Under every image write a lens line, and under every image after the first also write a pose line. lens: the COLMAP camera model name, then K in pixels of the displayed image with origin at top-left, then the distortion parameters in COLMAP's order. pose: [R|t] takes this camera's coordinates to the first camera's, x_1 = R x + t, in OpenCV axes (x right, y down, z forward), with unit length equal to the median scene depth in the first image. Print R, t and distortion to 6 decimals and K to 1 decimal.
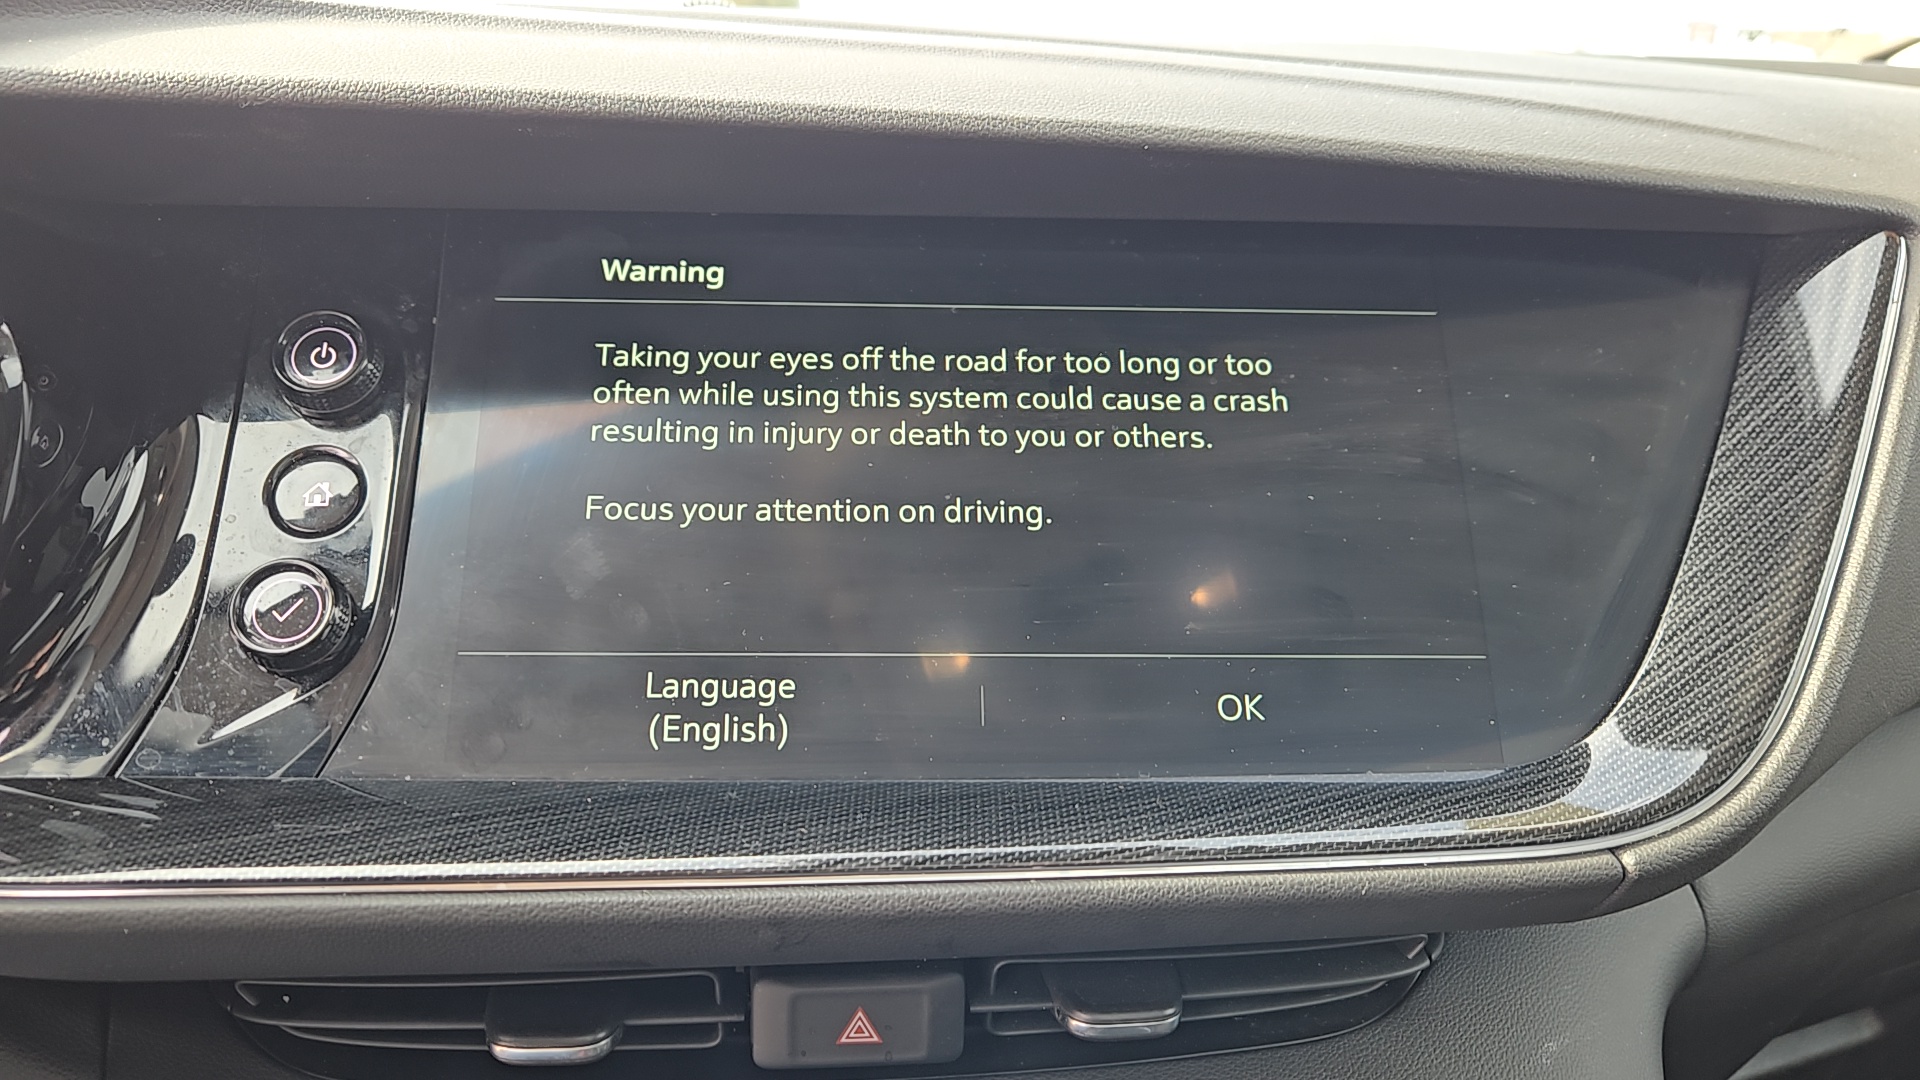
lens RADIAL K [[1591.3, 0, 956.2], [0, 1591.3, 531.1], [0, 0, 1]] dist [0.011557, -0.003978]
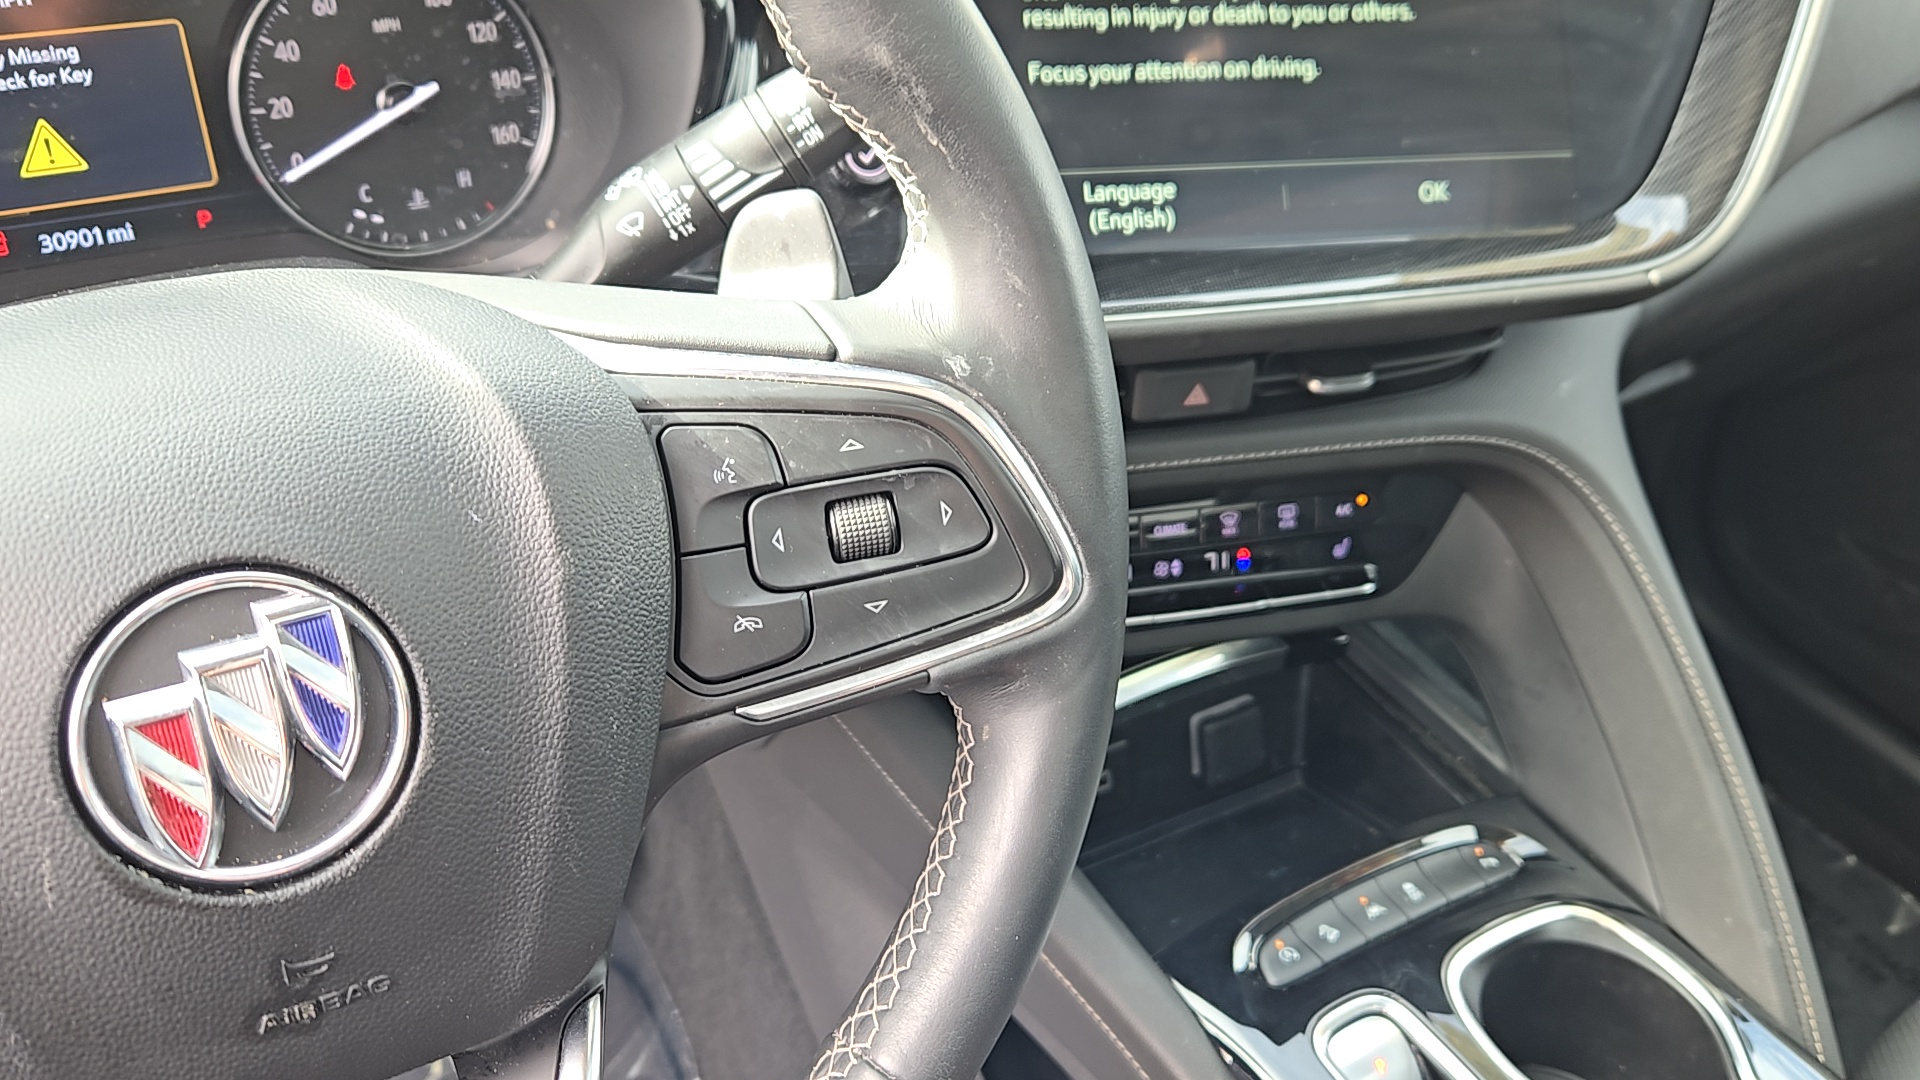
lens RADIAL K [[1637.0, 0, 953.0], [0, 1637.0, 544.2], [0, 0, 1]] dist [-0.001239, 0.000525]
pose [[0.984927, -0.075502, 0.155621, -0.583293], [0.016354, 0.936321, 0.350764, -0.143472], [-0.172195, -0.342932, 0.923443, -0.575219]]
